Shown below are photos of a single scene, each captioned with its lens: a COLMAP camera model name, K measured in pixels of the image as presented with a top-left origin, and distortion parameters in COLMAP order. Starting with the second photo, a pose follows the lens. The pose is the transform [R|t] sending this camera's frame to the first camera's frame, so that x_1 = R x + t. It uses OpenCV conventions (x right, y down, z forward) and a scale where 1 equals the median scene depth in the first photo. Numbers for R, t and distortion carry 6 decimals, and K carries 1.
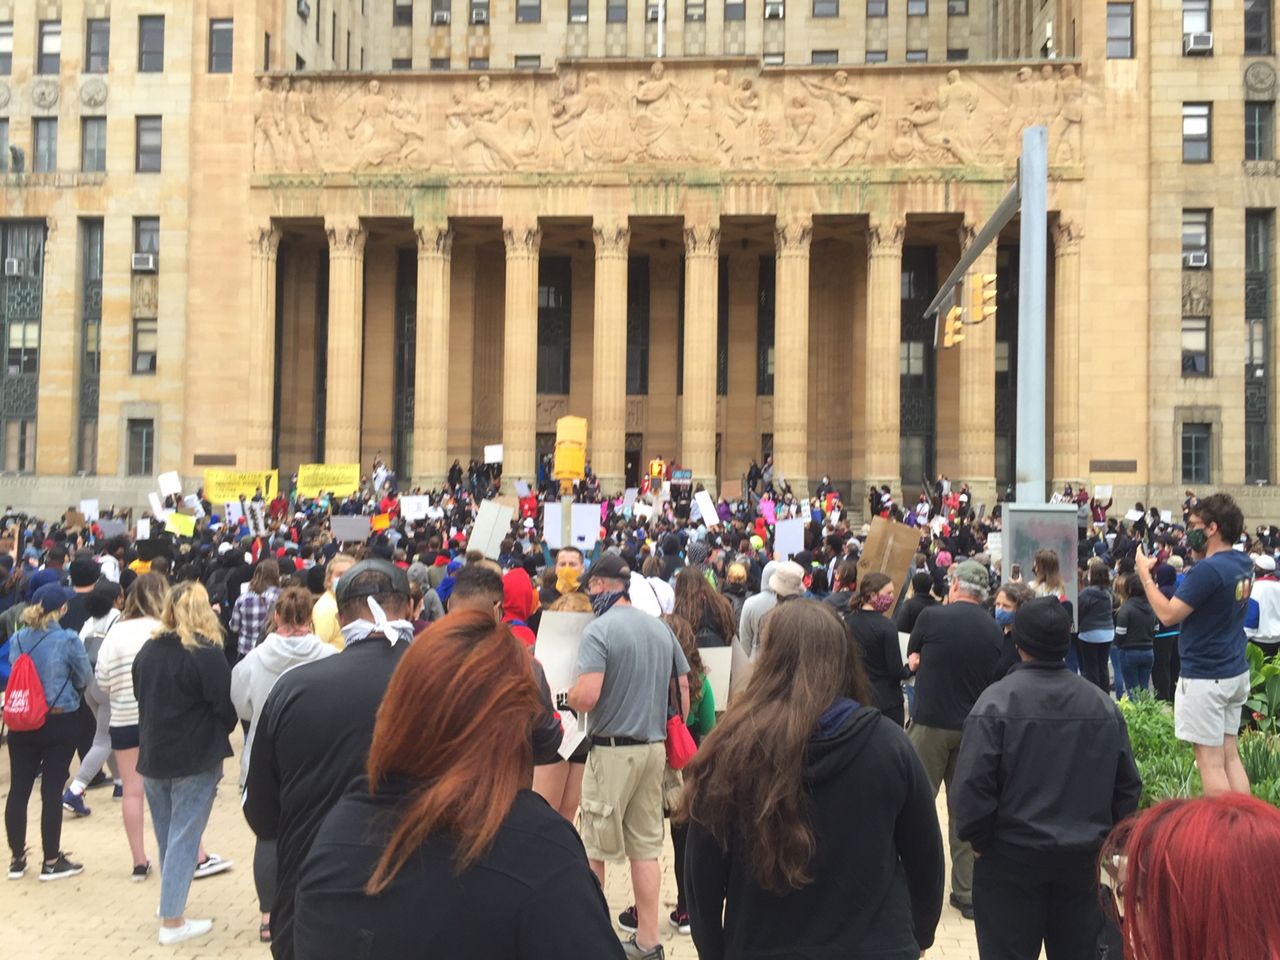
lens RADIAL K [[1052.7, 0, 640.0], [0, 1052.7, 480.0], [0, 0, 1]] dist [0.083559, -0.106173]
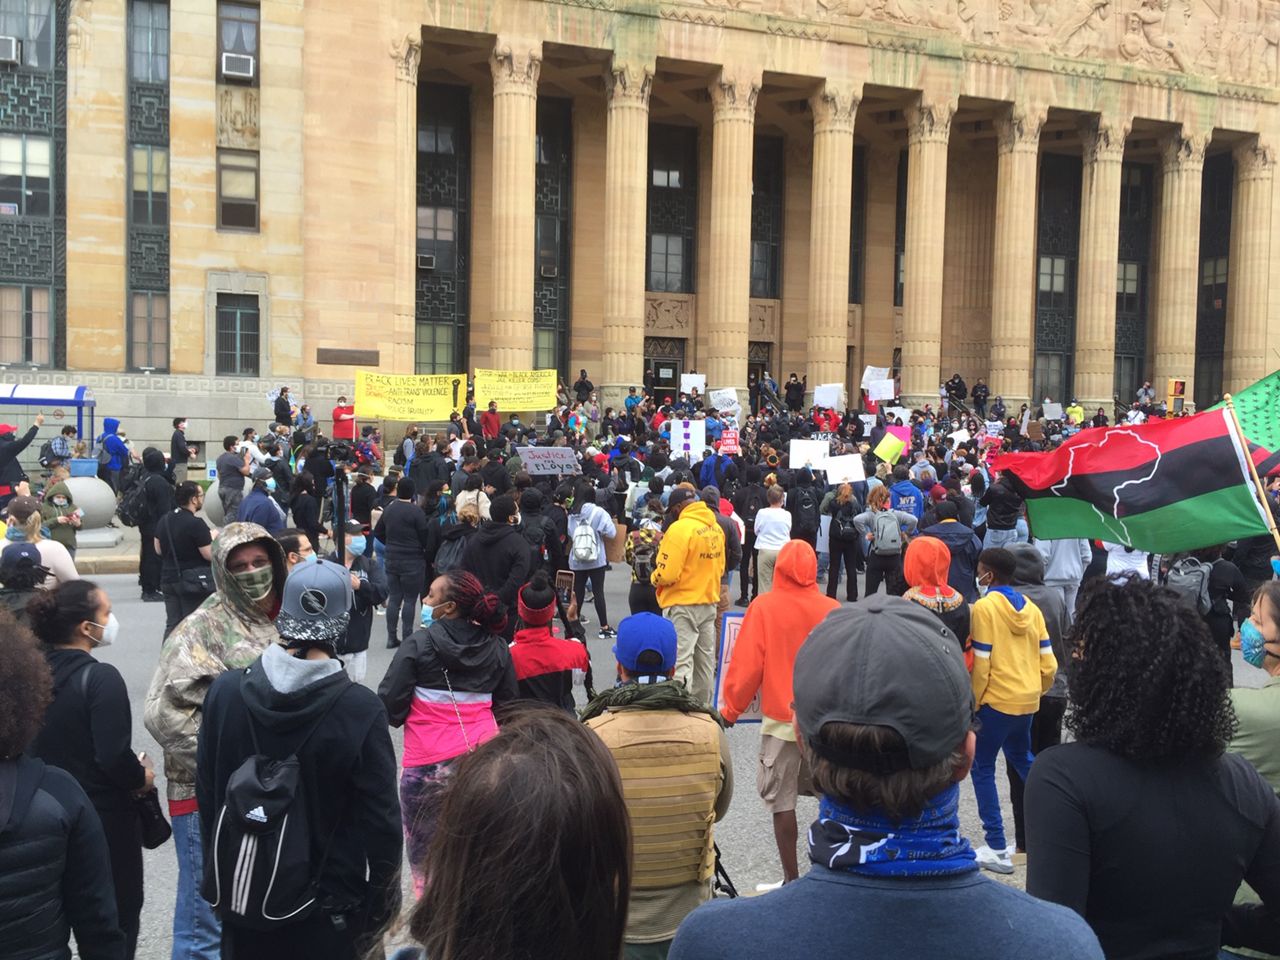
lens RADIAL K [[1052.7, 0, 640.0], [0, 1052.7, 480.0], [0, 0, 1]] dist [0.083559, -0.106173]
pose [[0.934781, -0.006191, 0.355171, -0.485623], [-0.022799, 0.996741, 0.077379, 0.004754], [-0.354492, -0.080430, 0.931593, 0.245681]]
